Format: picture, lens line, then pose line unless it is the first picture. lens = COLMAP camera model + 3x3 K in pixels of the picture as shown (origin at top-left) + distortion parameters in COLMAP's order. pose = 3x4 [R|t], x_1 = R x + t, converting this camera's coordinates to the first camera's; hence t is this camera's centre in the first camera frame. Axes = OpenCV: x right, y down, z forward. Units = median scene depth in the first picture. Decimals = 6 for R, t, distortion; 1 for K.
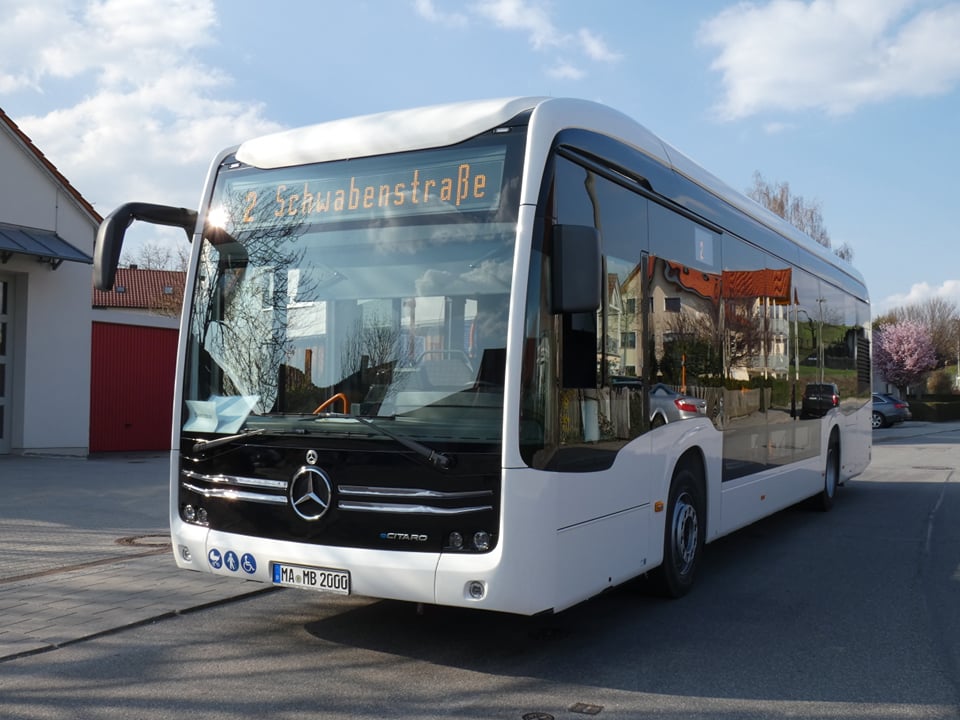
lens RADIAL K [[1002.8, 0, 470.8], [0, 1002.8, 354.3], [0, 0, 1]] dist [0.046015, 0.000000]
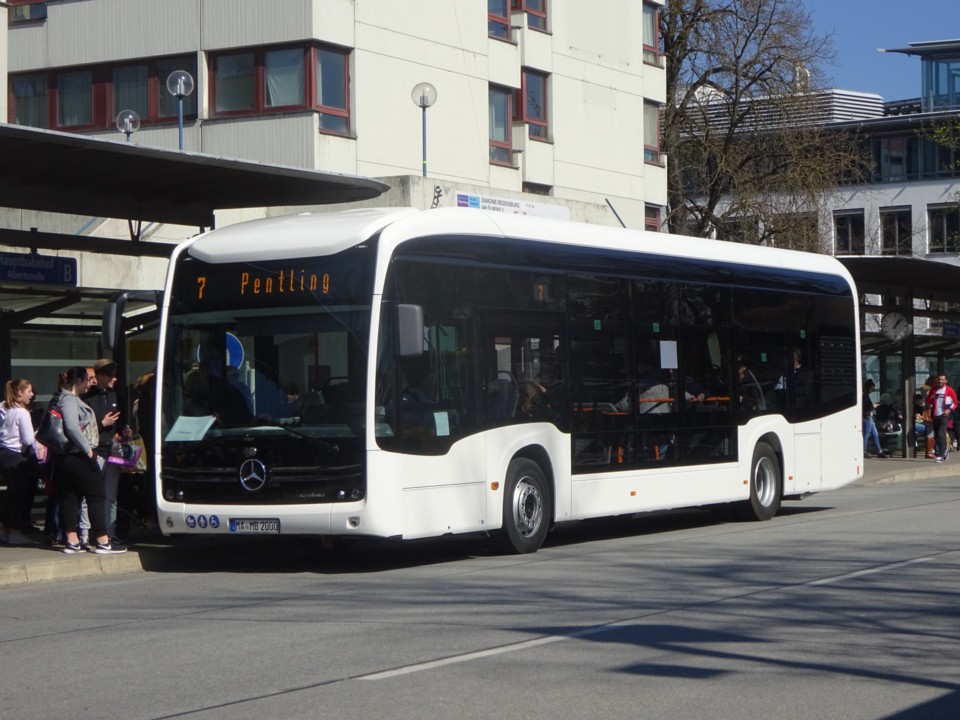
lens RADIAL K [[2190.9, 0, 479.4], [0, 2190.9, 360.6], [0, 0, 1]] dist [0.096472, 0.000000]
pose [[0.999315, -0.036316, -0.007166, 0.230771], [0.036360, 0.999320, 0.006155, -0.050565], [0.006938, -0.006412, 0.999955, -2.463139]]
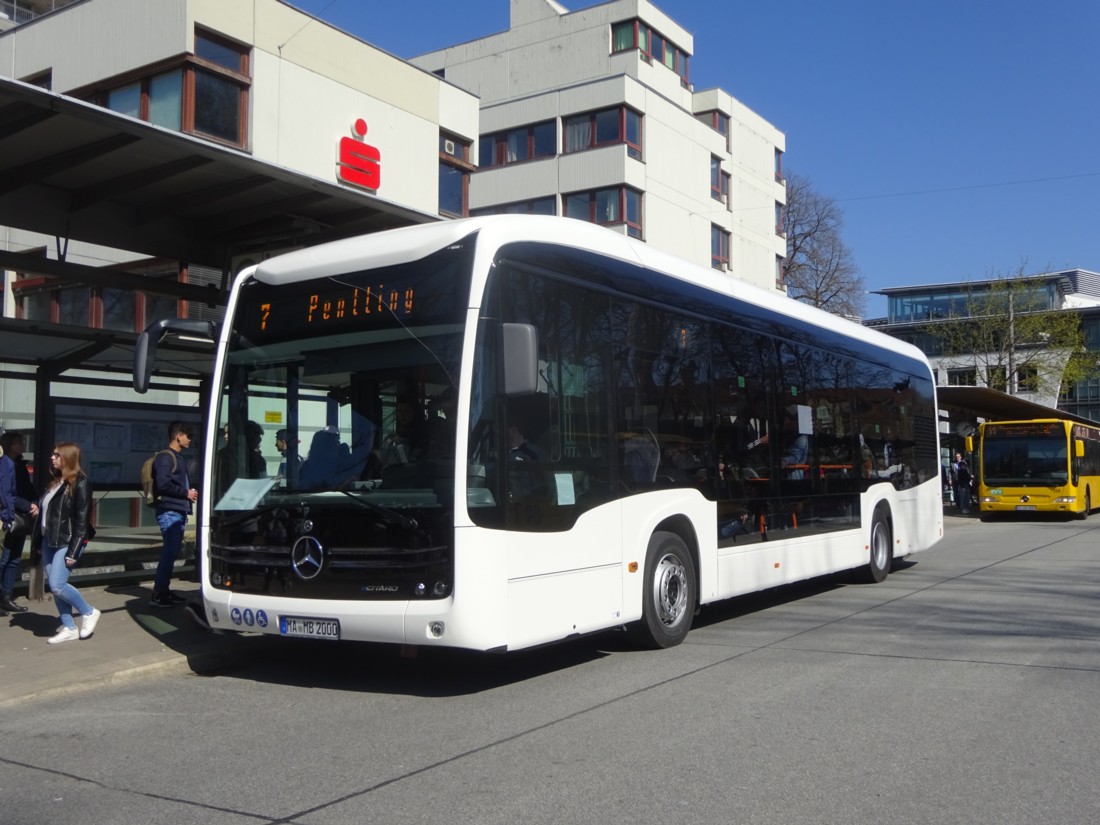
lens RADIAL K [[1081.9, 0, 552.3], [0, 1081.9, 401.2], [0, 0, 1]] dist [0.011088, 0.000000]
pose [[0.997762, -0.036719, -0.055878, 0.204058], [0.034013, 0.998238, -0.048619, 0.026695], [0.057564, 0.046609, 0.997253, -0.266594]]
